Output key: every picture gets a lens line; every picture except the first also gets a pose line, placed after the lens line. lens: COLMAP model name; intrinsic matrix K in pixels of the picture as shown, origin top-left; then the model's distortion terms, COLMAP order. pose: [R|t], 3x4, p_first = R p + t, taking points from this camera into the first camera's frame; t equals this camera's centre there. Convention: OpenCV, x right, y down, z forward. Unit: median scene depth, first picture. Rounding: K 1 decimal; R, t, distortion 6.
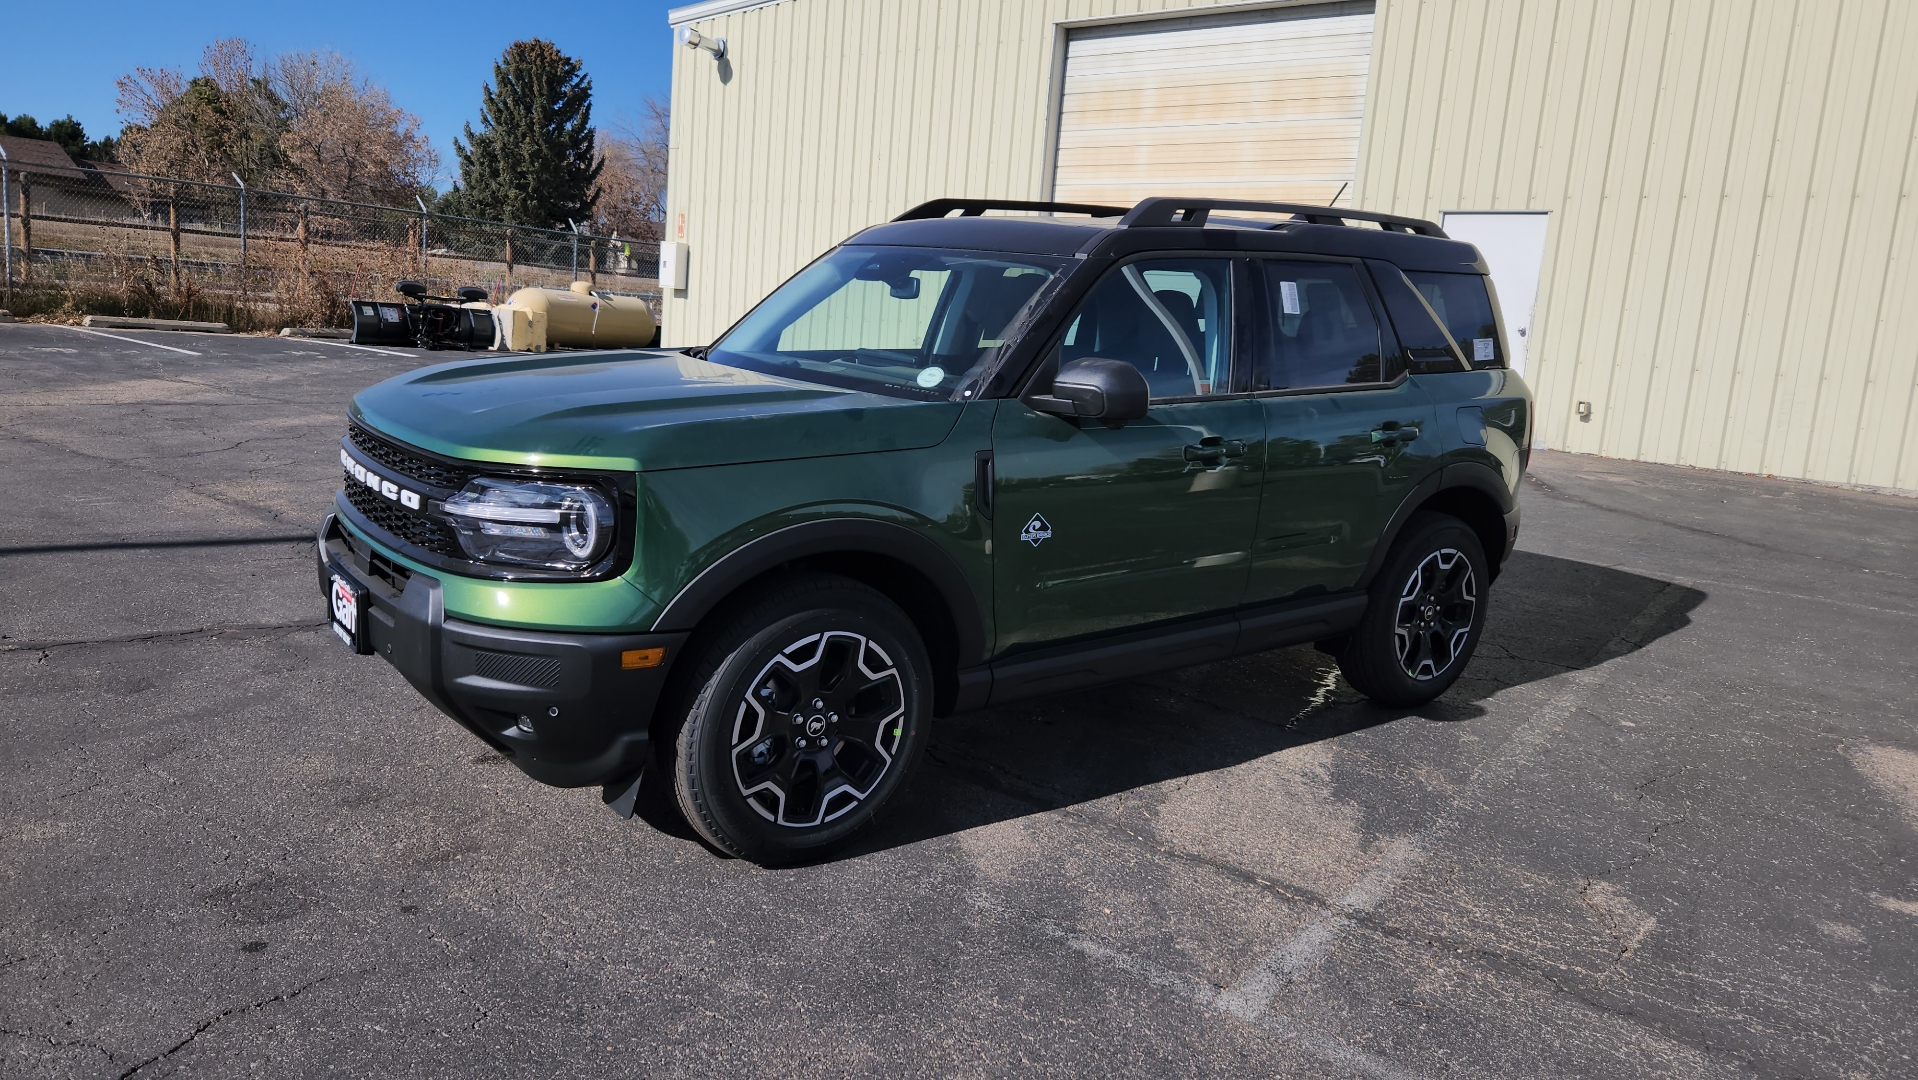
lens RADIAL K [[1284.5, 0, 925.7], [0, 1284.5, 516.9], [0, 0, 1]] dist [0.070137, -0.055869]
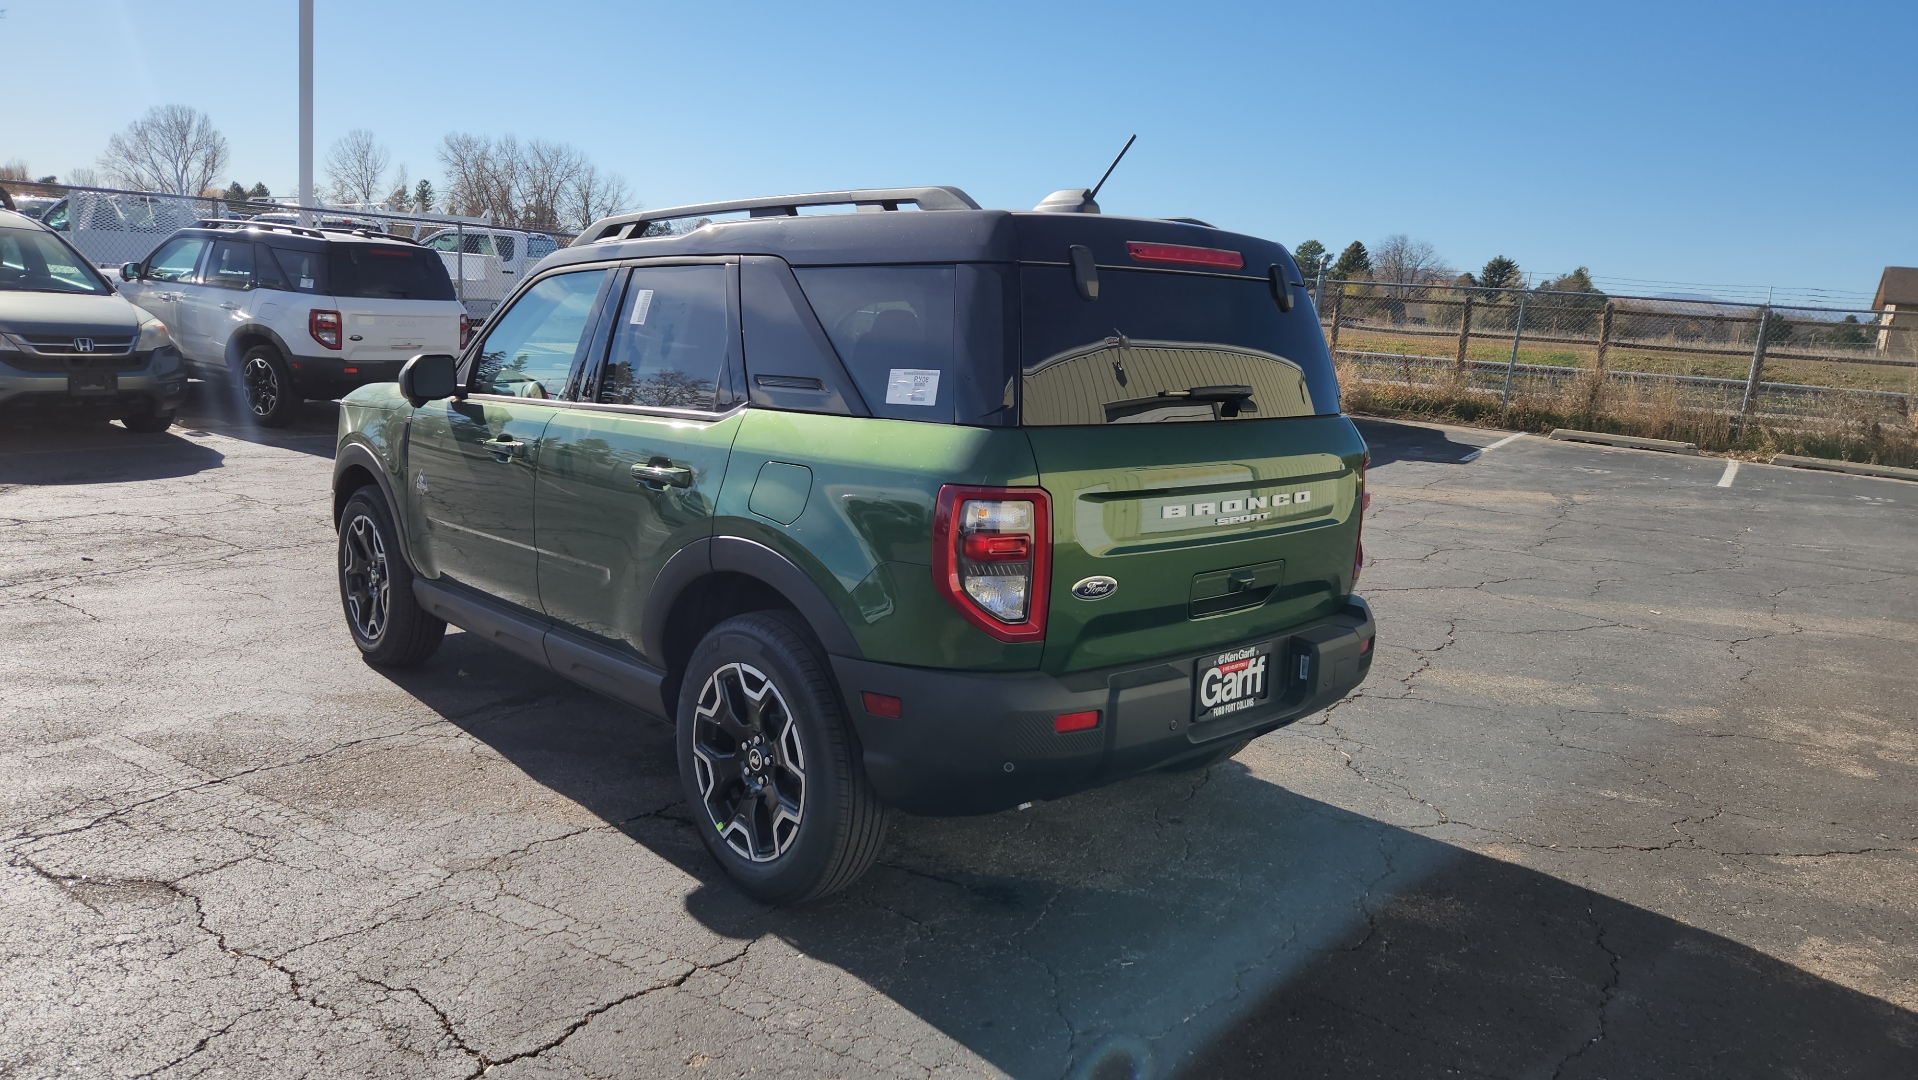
lens RADIAL K [[1284.5, 0, 923.8], [0, 1284.5, 532.4], [0, 0, 1]] dist [0.070137, -0.055869]
pose [[0.086311, 0.100614, -0.991175, 1.111717], [-0.219983, 0.972256, 0.079538, -0.121848], [0.971678, 0.211176, 0.106049, 1.041472]]
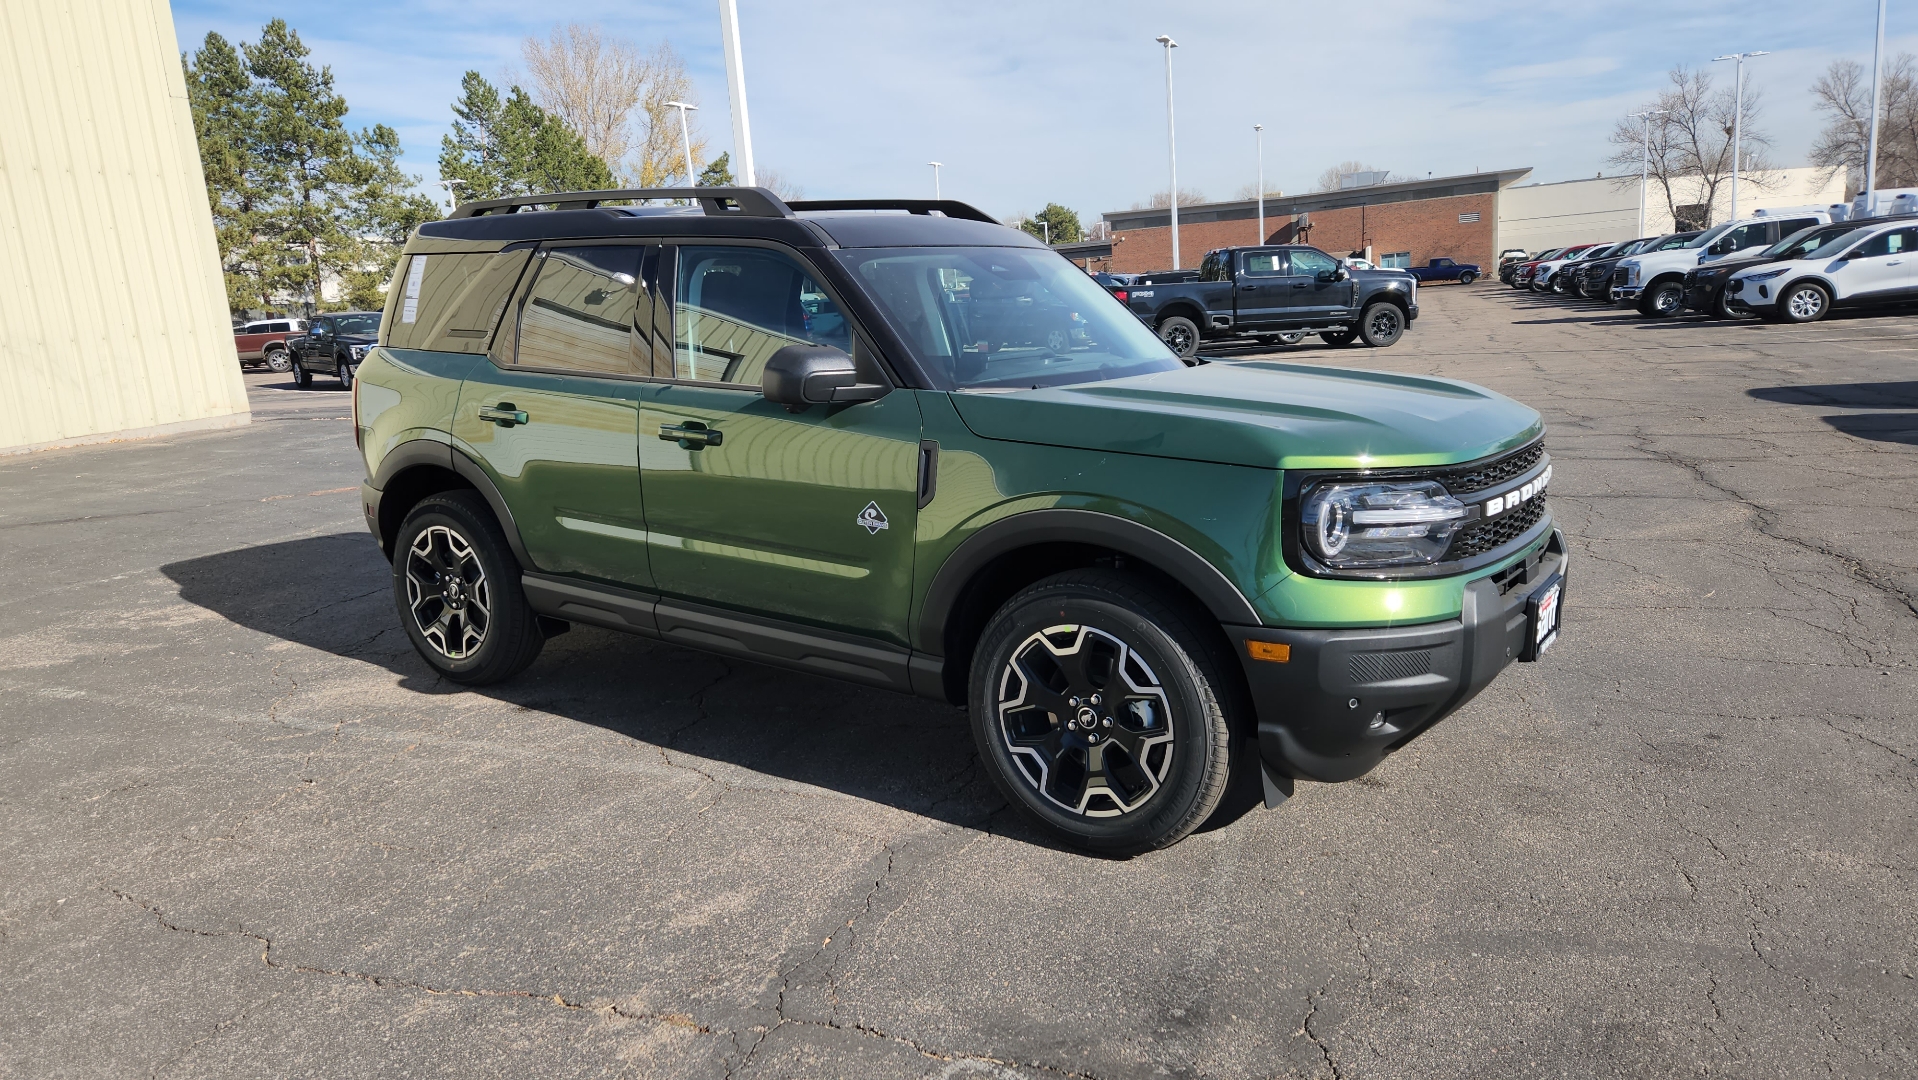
lens RADIAL K [[1286.0, 0, 926.7], [0, 1286.0, 551.9], [0, 0, 1]] dist [0.065432, -0.048917]
pose [[-0.297829, -0.250481, 0.921172, -0.905503], [0.186084, 0.931219, 0.313376, -0.286395], [-0.936307, 0.264748, -0.230733, 1.224391]]
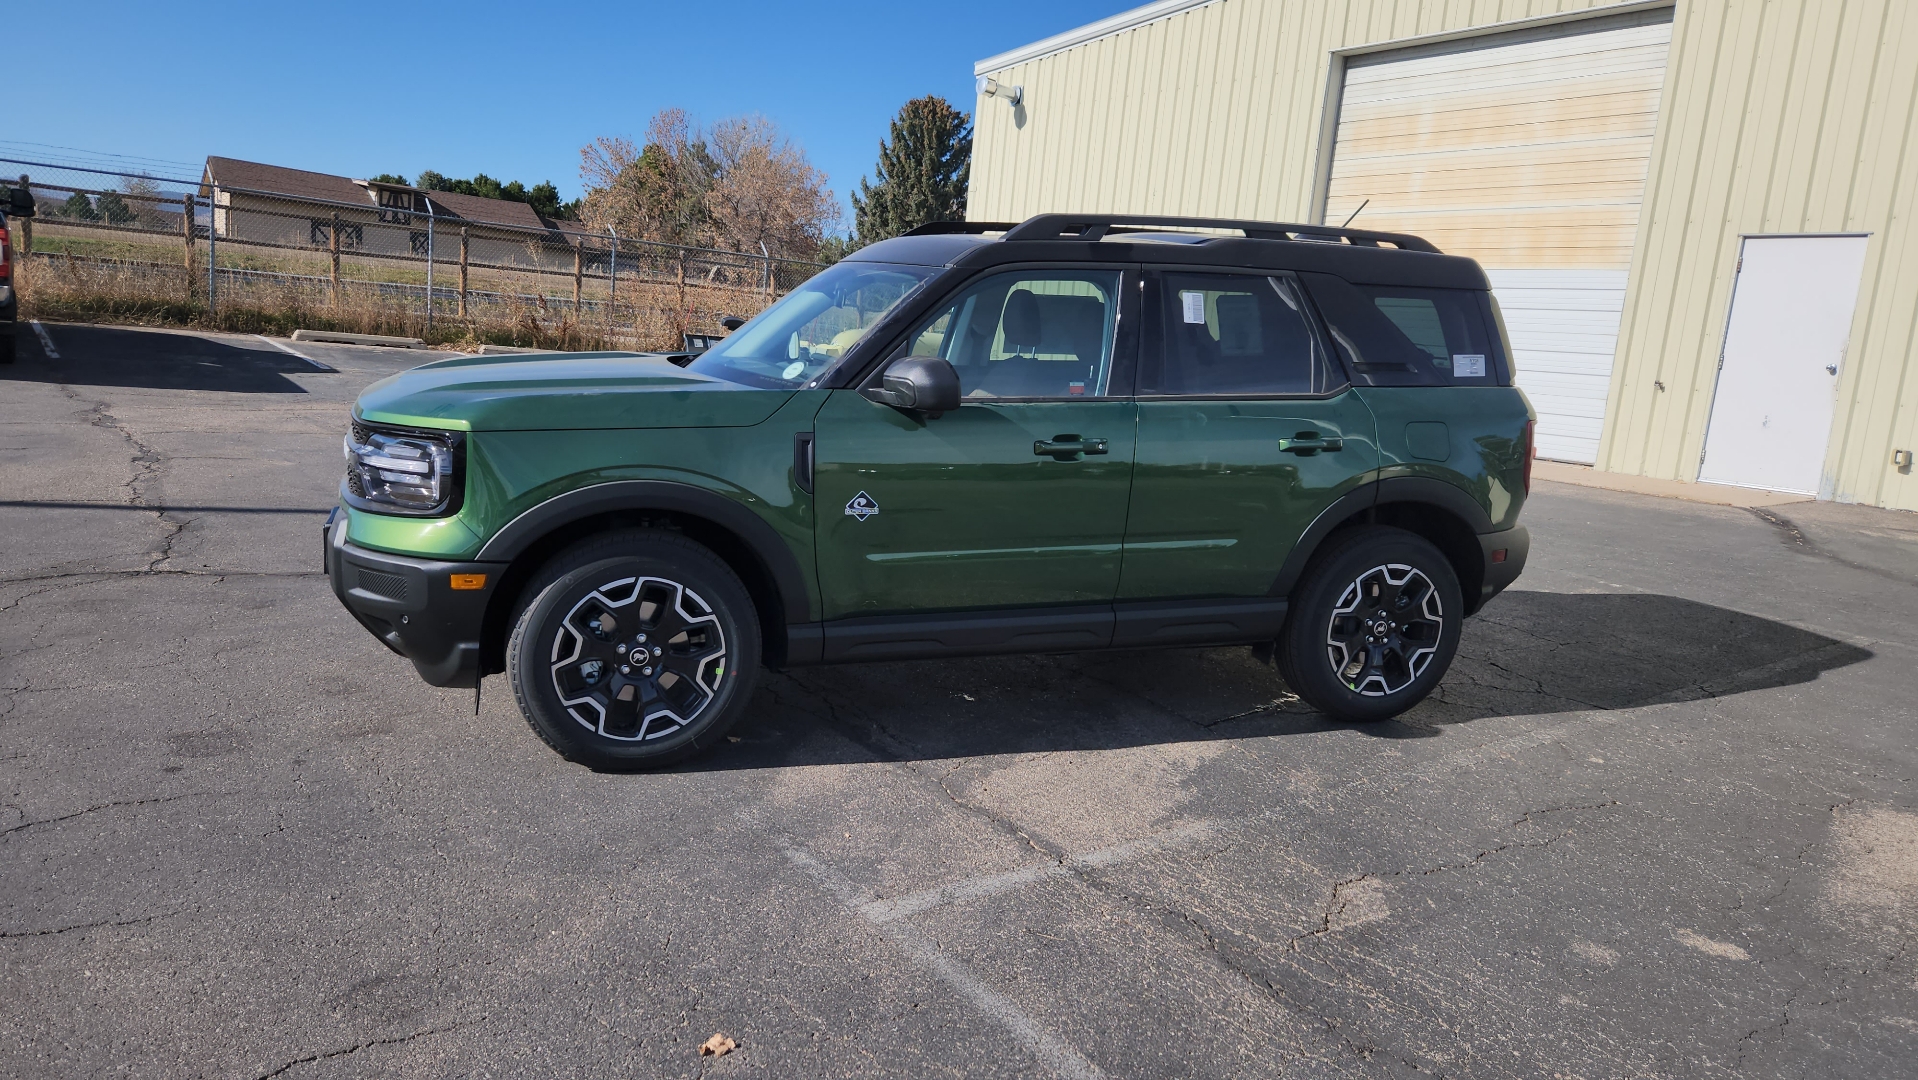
lens RADIAL K [[1284.5, 0, 936.7], [0, 1284.5, 535.2], [0, 0, 1]] dist [0.070137, -0.055869]
pose [[0.958865, 0.049793, -0.279462, 0.353838], [-0.055020, 0.998426, -0.010887, 0.033715], [0.278480, 0.025815, 0.960095, -0.049015]]
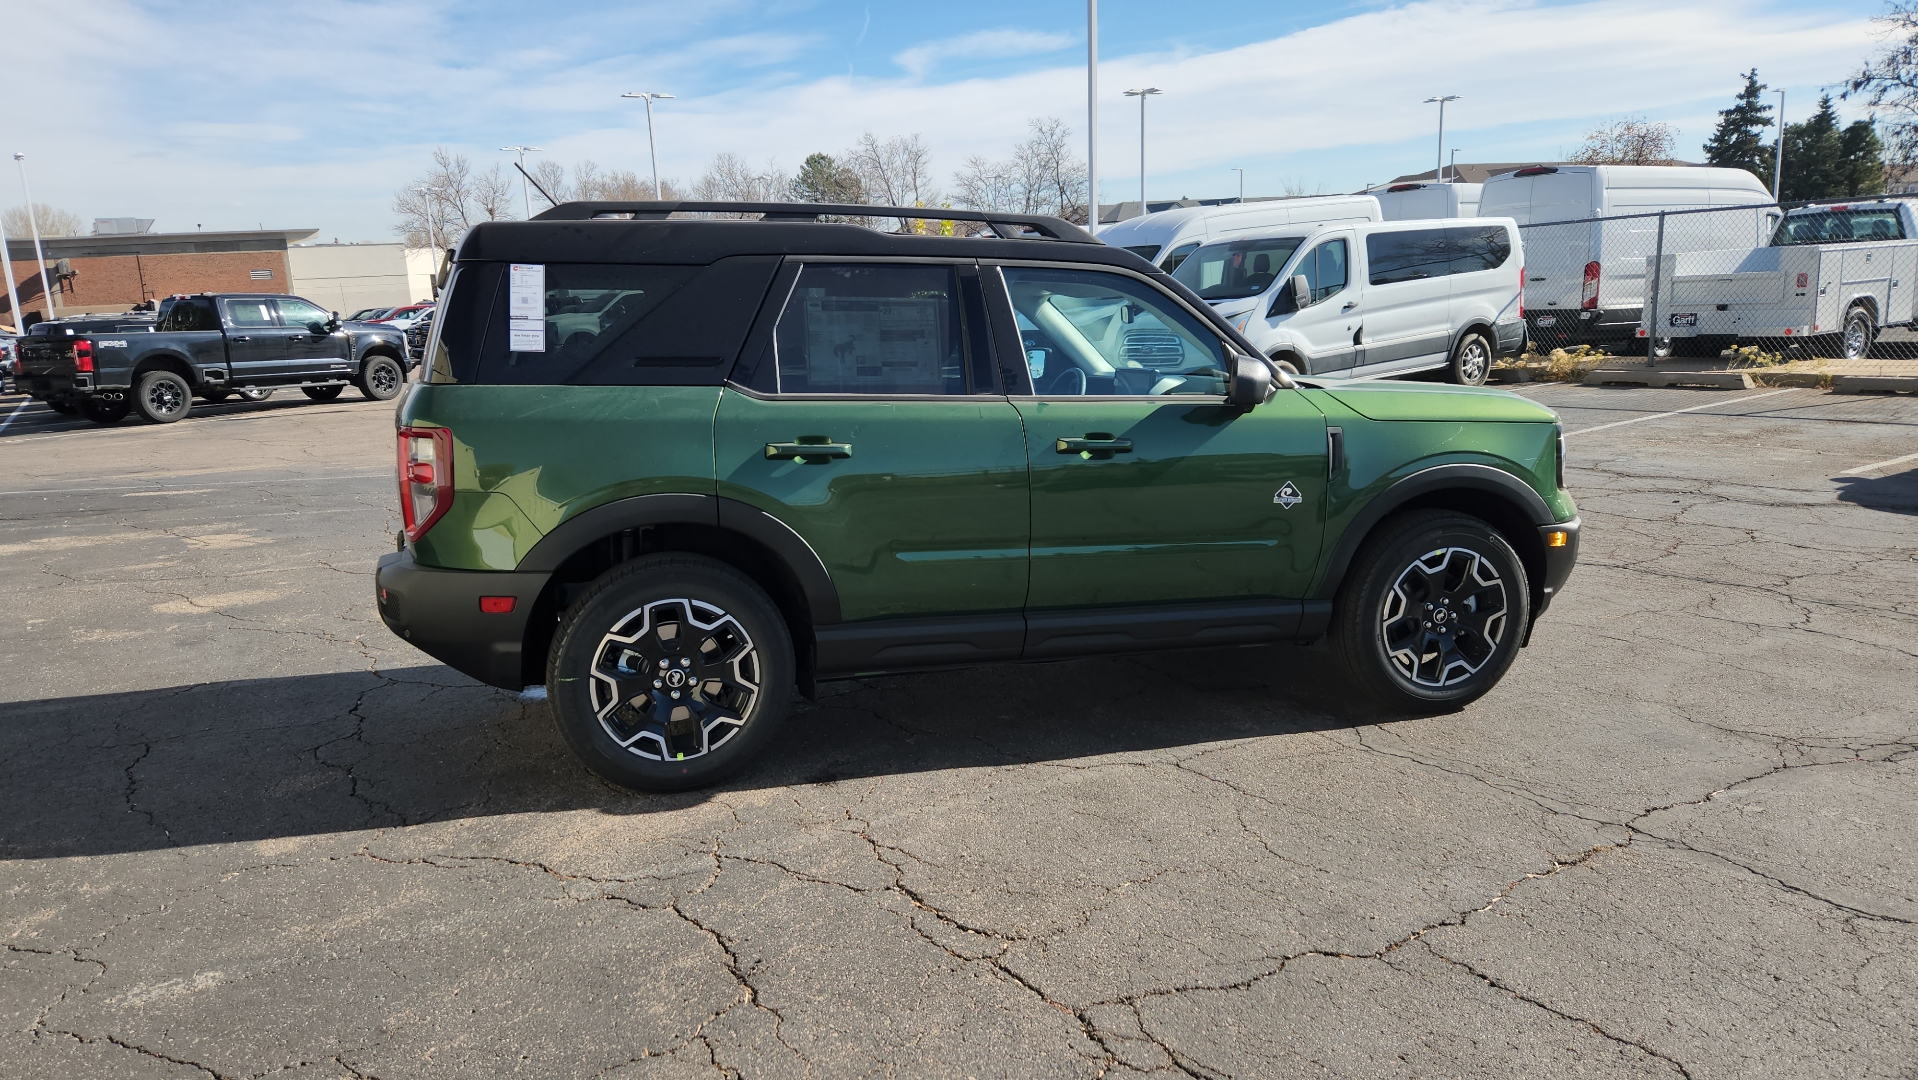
lens RADIAL K [[1284.5, 0, 928.7], [0, 1284.5, 551.6], [0, 0, 1]] dist [0.070137, -0.055869]
pose [[-0.932466, -0.115060, 0.342445, -0.259465], [0.021340, 0.928725, 0.370156, -0.386196], [-0.360627, 0.352465, -0.863549, 1.998035]]
